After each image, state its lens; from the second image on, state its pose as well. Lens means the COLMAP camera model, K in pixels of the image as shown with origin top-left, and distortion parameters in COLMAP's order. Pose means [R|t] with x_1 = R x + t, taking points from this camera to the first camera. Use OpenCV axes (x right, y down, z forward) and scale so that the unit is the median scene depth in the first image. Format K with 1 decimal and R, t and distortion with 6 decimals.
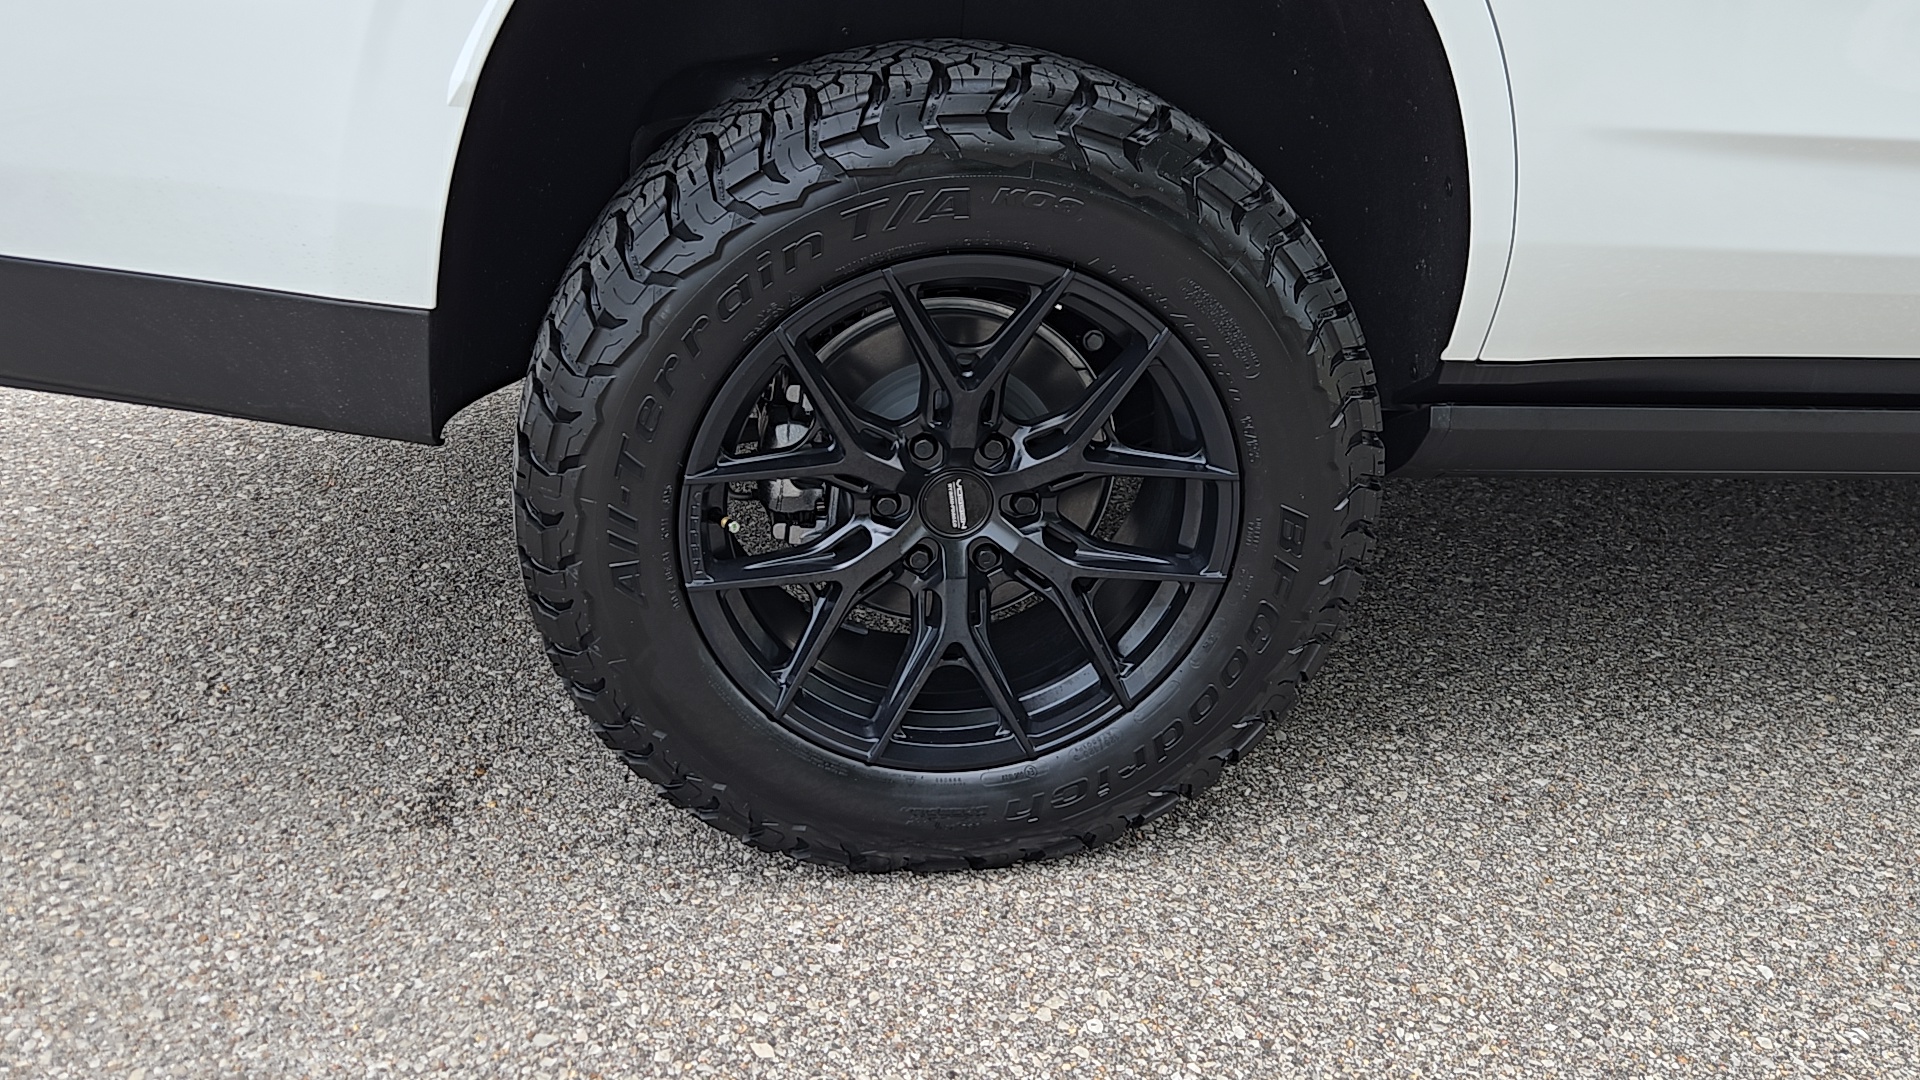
lens RADIAL K [[1620.1, 0, 944.5], [0, 1620.1, 536.2], [0, 0, 1]] dist [0.018329, -0.018432]
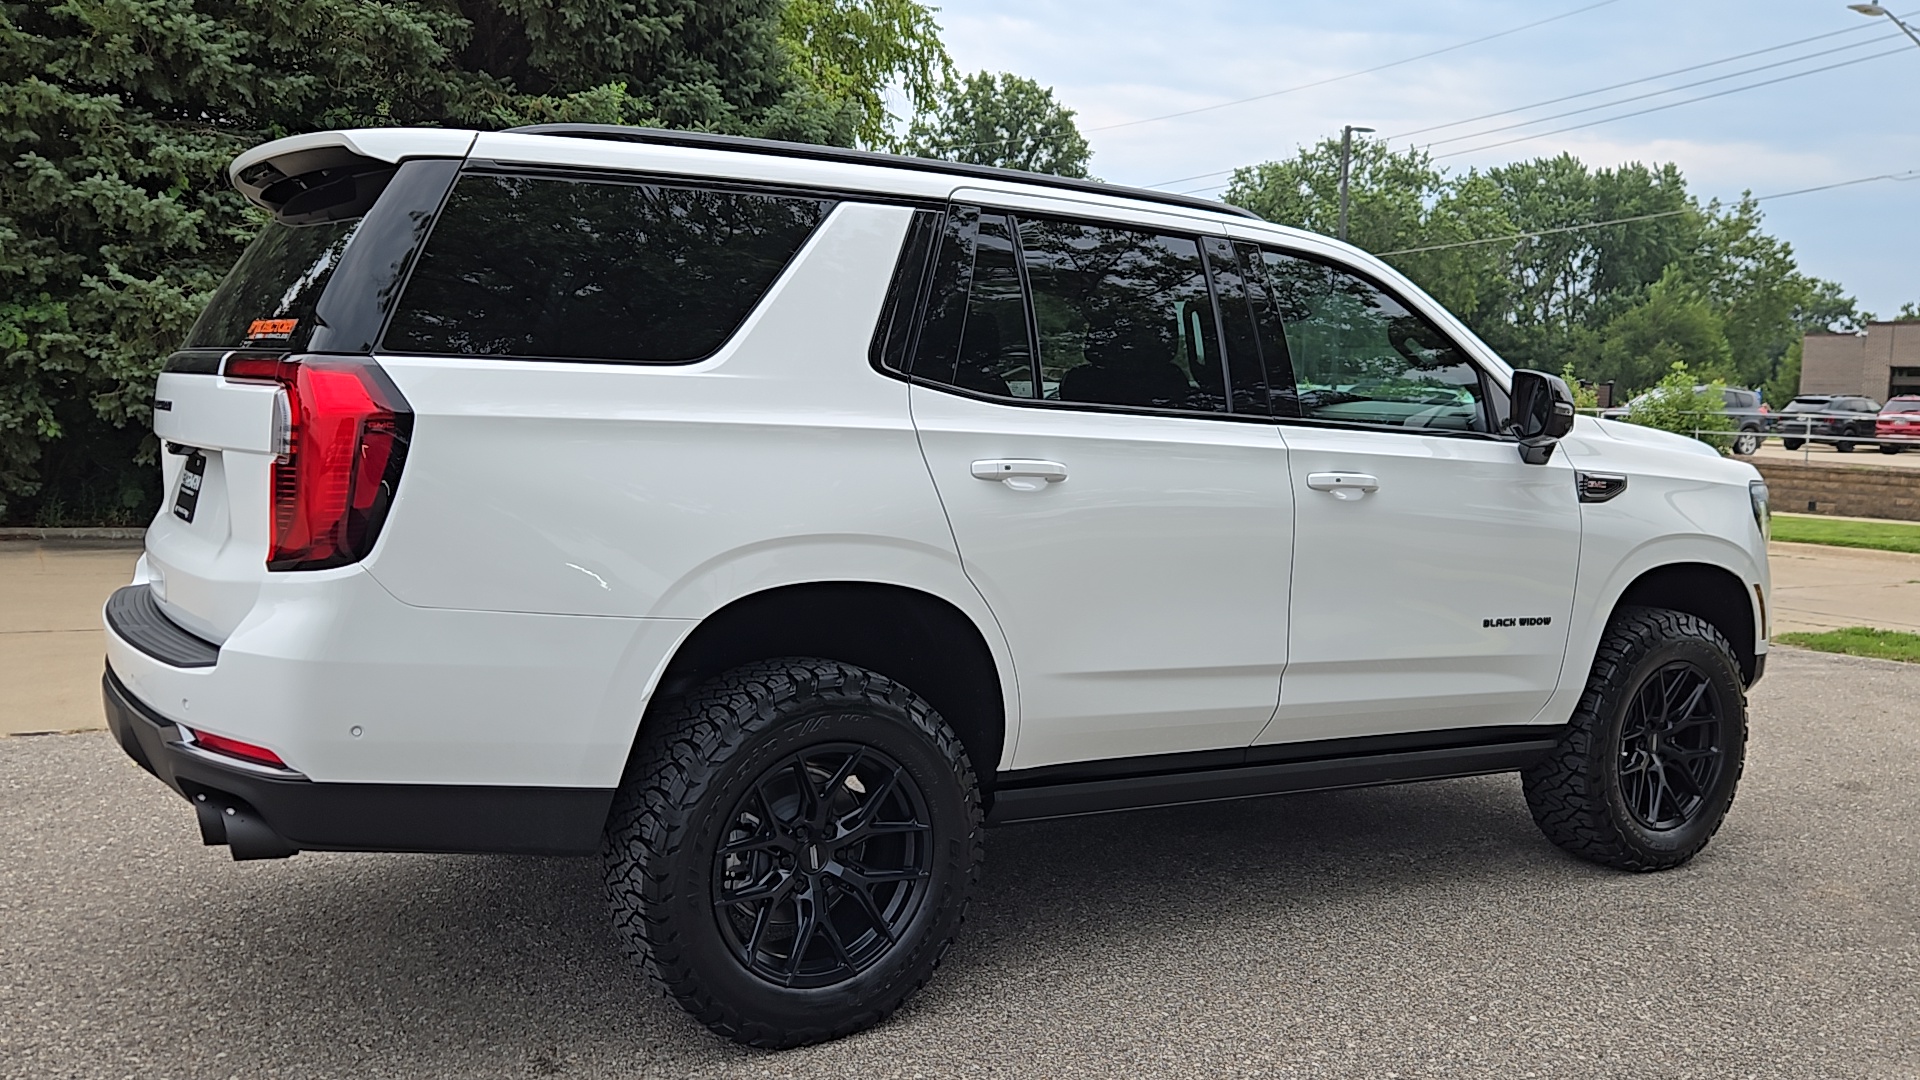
lens RADIAL K [[1620.1, 0, 951.2], [0, 1620.1, 530.1], [0, 0, 1]] dist [0.018329, -0.018432]
pose [[0.906287, -0.038475, 0.420908, -0.752485], [0.174782, 0.940828, -0.290335, 0.240859], [-0.384832, 0.336694, 0.859384, -1.158662]]
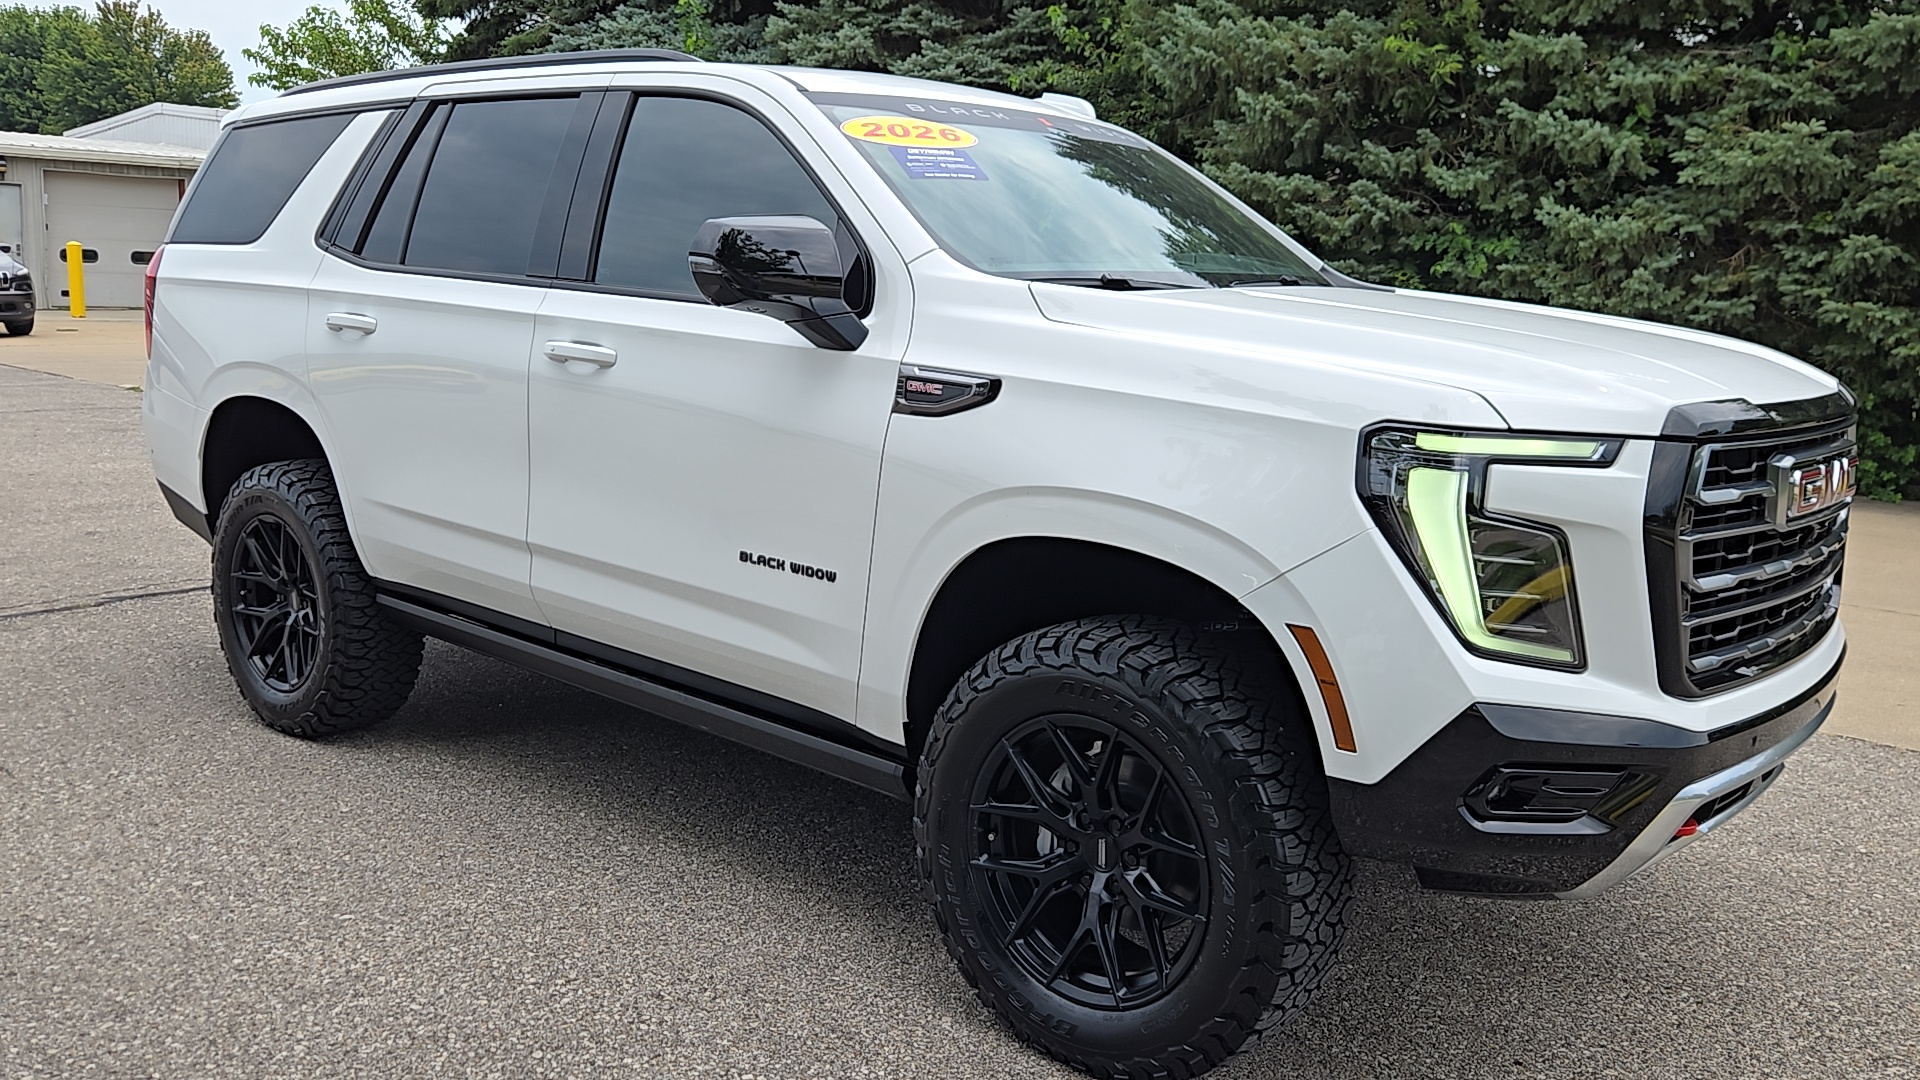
lens RADIAL K [[1620.1, 0, 935.2], [0, 1620.1, 497.8], [0, 0, 1]] dist [0.018329, -0.018432]
pose [[0.663799, 0.087370, -0.742790, 3.111748], [-0.319827, 0.930926, -0.176315, -0.050767], [0.676078, 0.354602, 0.645891, -0.232693]]
